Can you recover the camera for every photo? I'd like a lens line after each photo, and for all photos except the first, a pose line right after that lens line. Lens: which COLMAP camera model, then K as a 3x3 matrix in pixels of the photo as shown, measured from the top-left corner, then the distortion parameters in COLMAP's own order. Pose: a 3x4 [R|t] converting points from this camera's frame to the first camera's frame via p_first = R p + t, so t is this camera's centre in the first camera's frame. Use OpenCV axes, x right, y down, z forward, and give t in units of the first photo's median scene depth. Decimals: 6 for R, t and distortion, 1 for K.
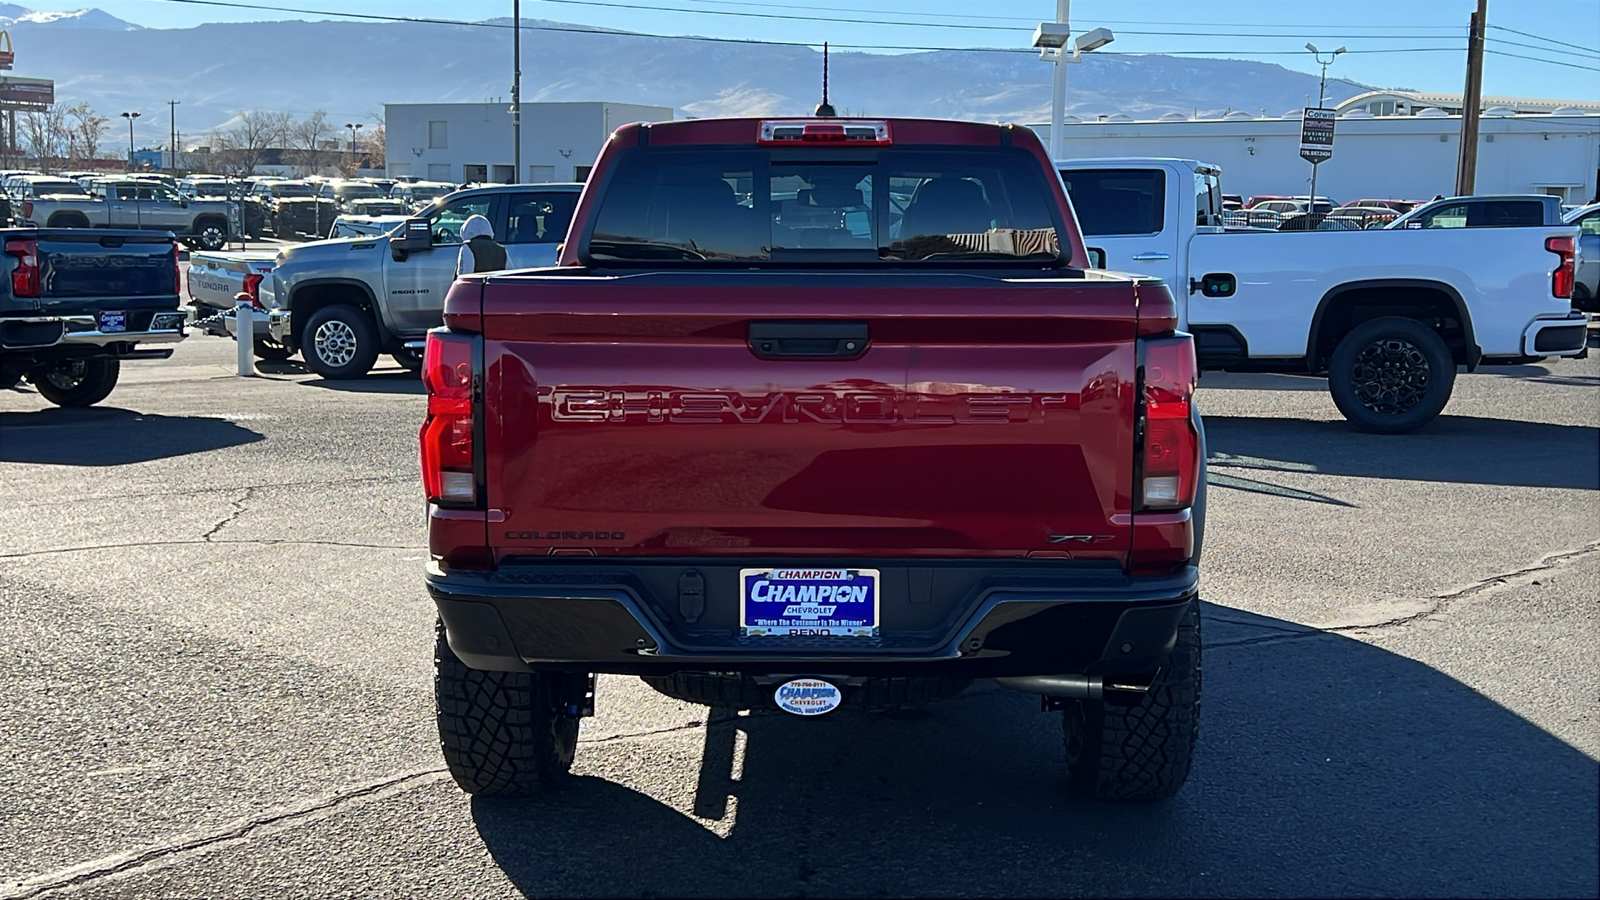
lens RADIAL K [[1984.5, 0, 851.9], [0, 1984.5, 440.3], [0, 0, 1]] dist [0.070991, 0.000000]
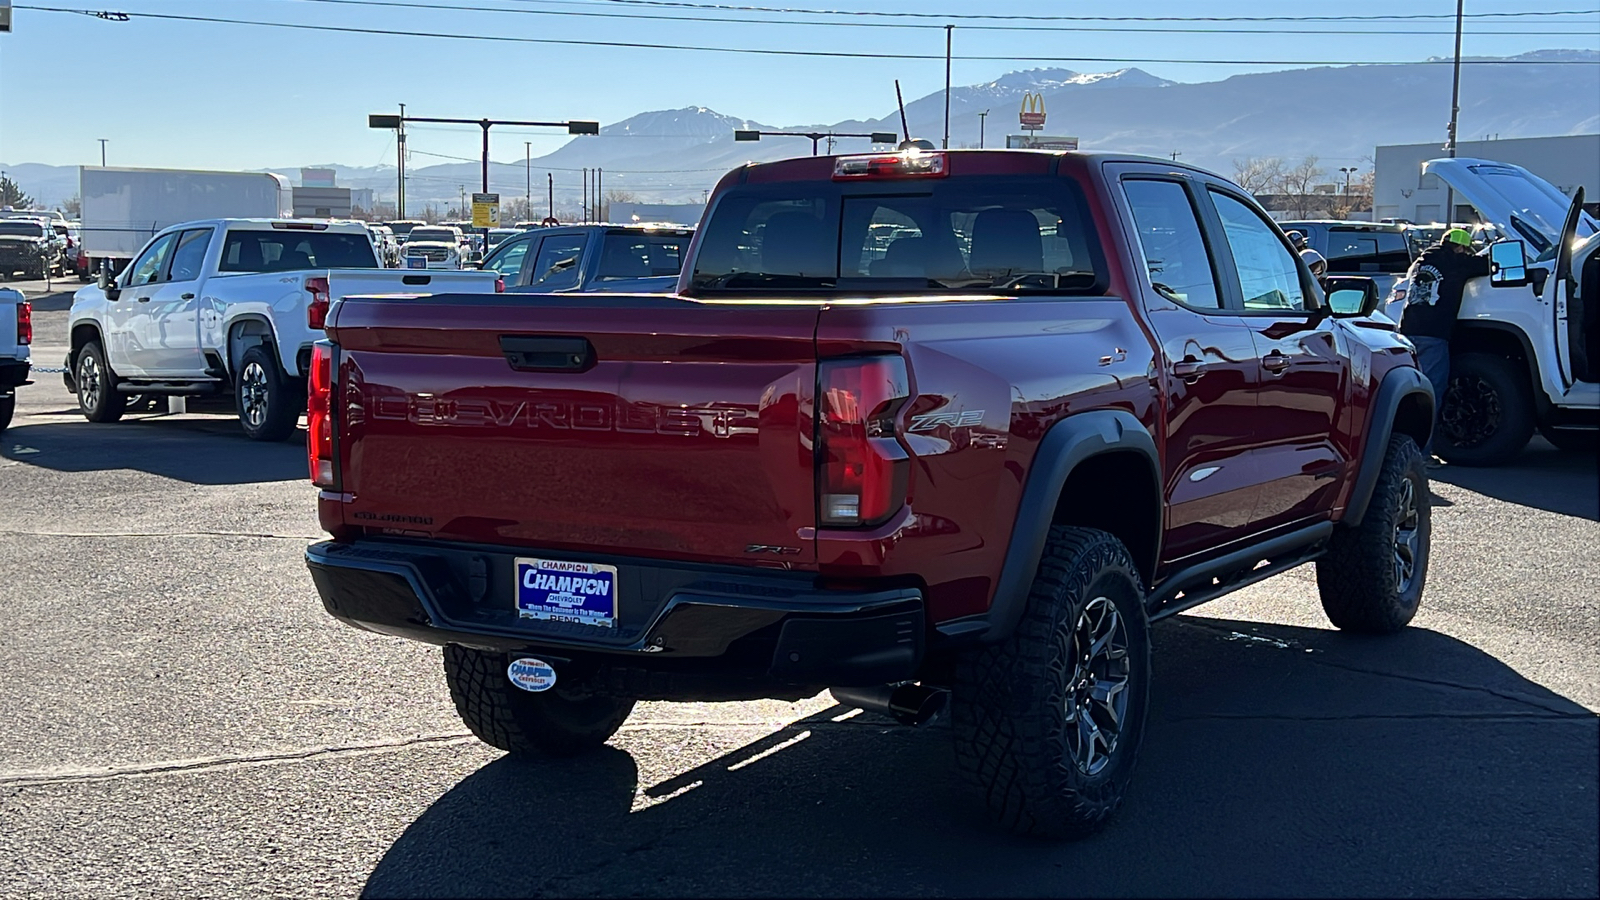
lens RADIAL K [[1984.5, 0, 799.0], [0, 1984.5, 443.5], [0, 0, 1]] dist [0.070991, 0.000000]
pose [[0.869065, 0.040446, -0.493042, 0.497139], [-0.050518, 0.998698, -0.007120, 0.000340], [0.492112, 0.031095, 0.869976, 0.077983]]
